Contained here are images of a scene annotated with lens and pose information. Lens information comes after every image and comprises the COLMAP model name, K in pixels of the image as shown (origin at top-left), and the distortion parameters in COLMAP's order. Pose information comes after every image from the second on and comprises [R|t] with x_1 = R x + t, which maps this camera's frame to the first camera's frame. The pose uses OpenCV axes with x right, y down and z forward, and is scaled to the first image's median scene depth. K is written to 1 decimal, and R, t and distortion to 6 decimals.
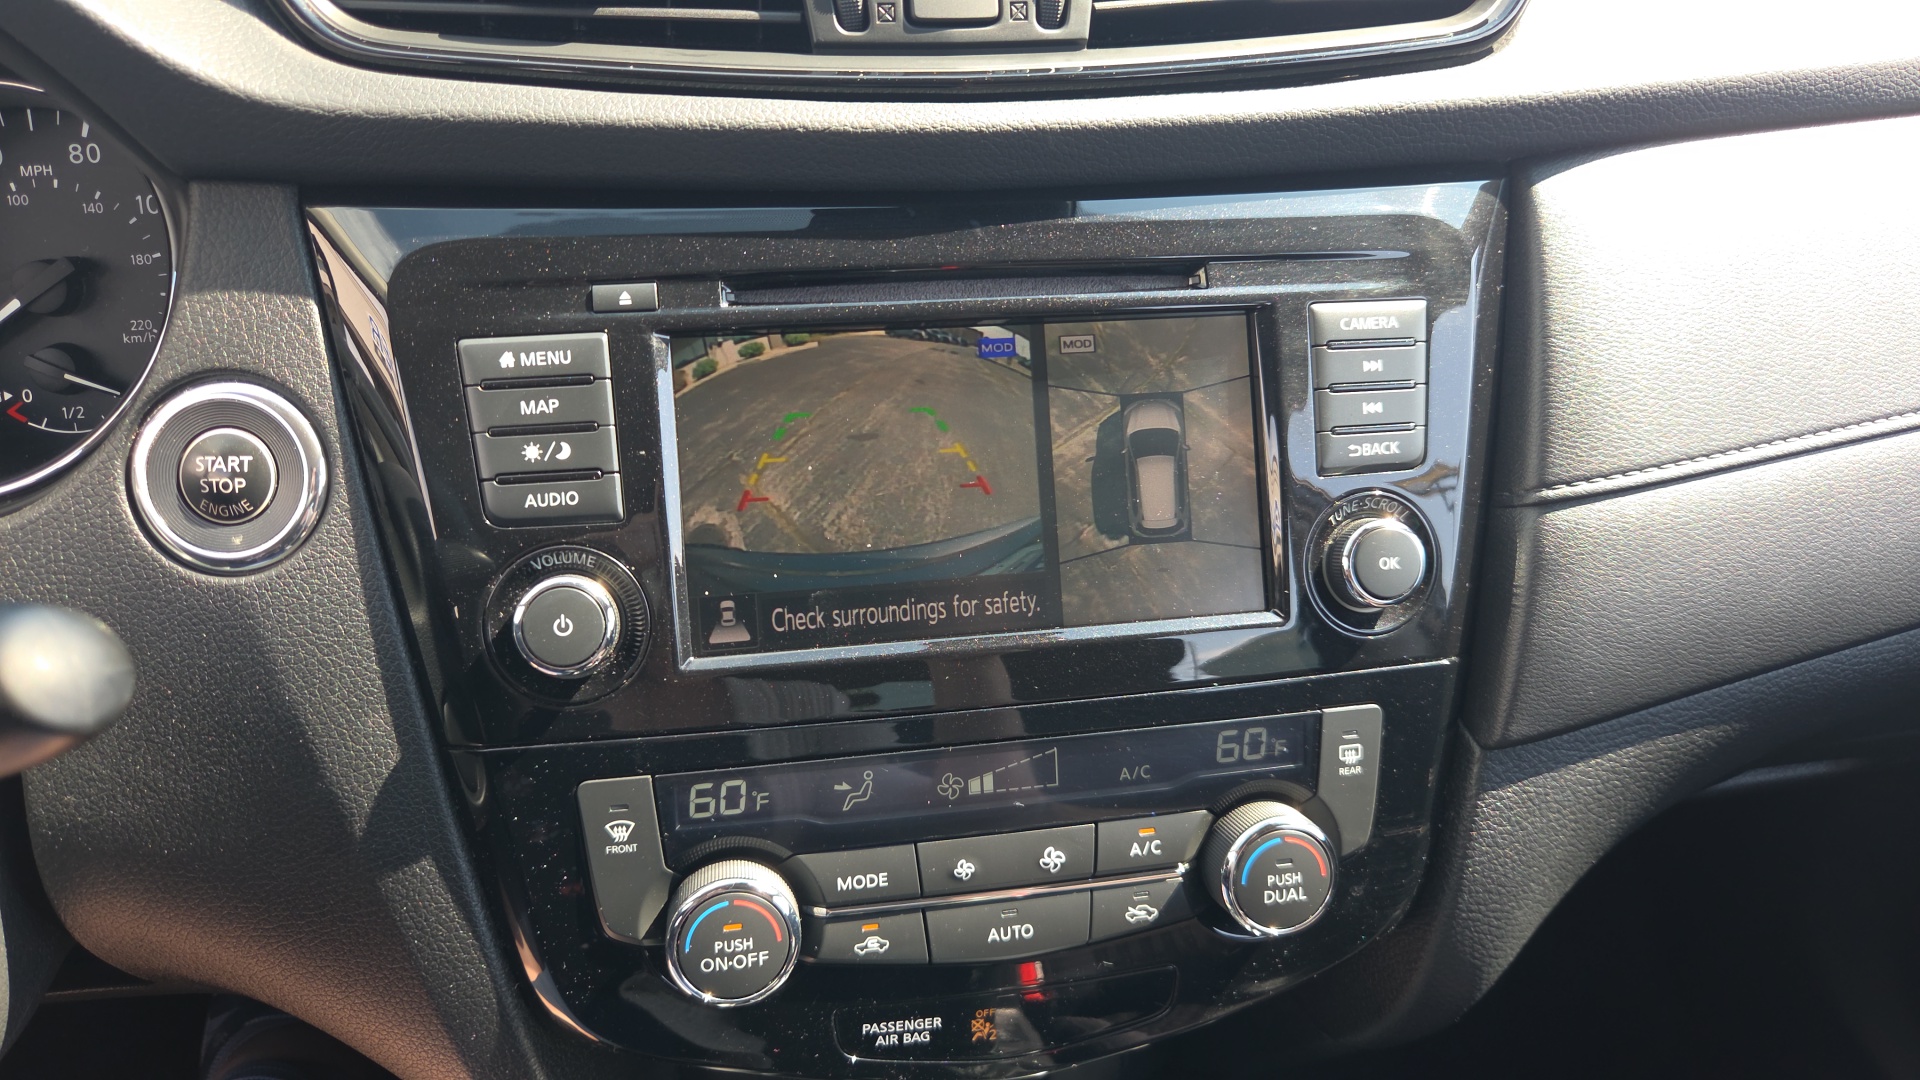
lens RADIAL K [[1293.0, 0, 969.2], [0, 1293.0, 543.3], [0, 0, 1]] dist [0.059465, -0.043012]
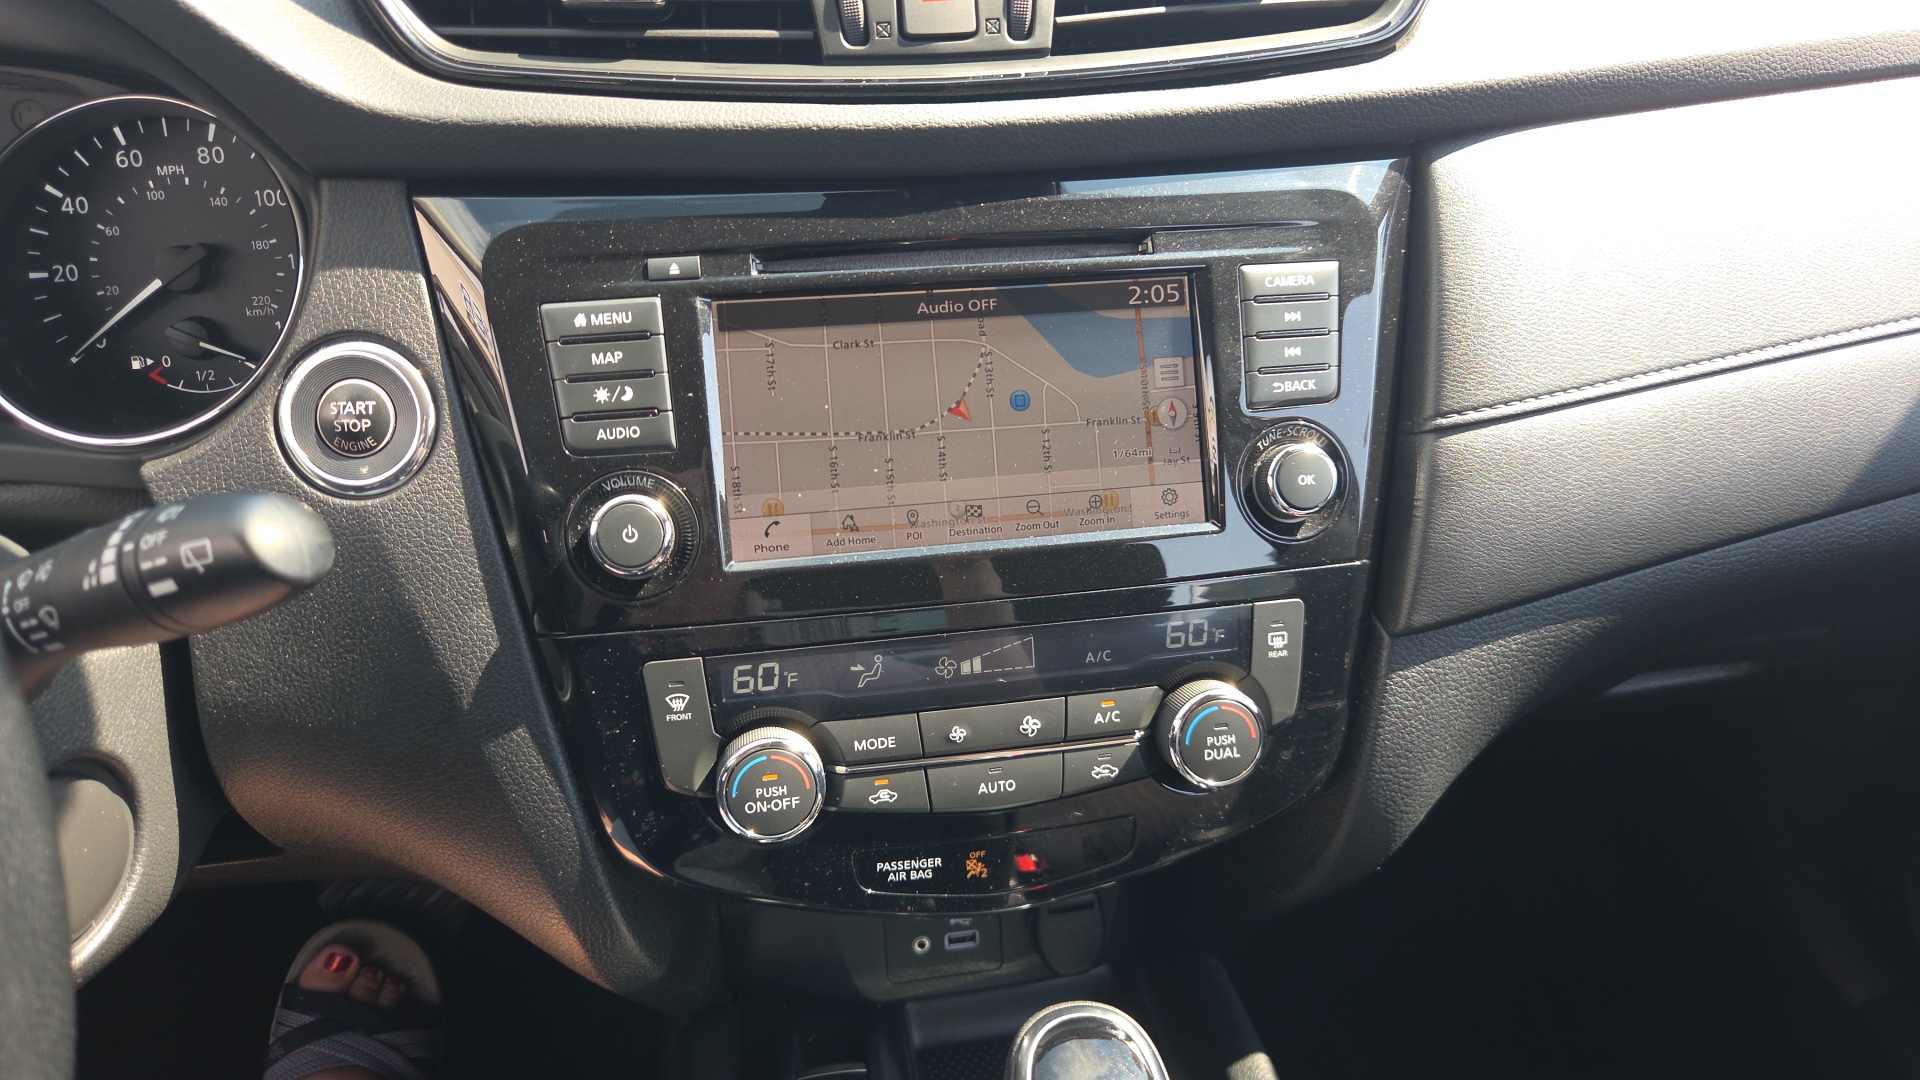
lens RADIAL K [[1293.0, 0, 968.3], [0, 1293.0, 539.1], [0, 0, 1]] dist [0.059465, -0.043012]
pose [[0.999836, -0.013255, -0.012331, 0.023074], [0.013416, 0.999825, 0.013074, 0.050759], [0.012156, -0.013237, 0.999838, -0.211011]]
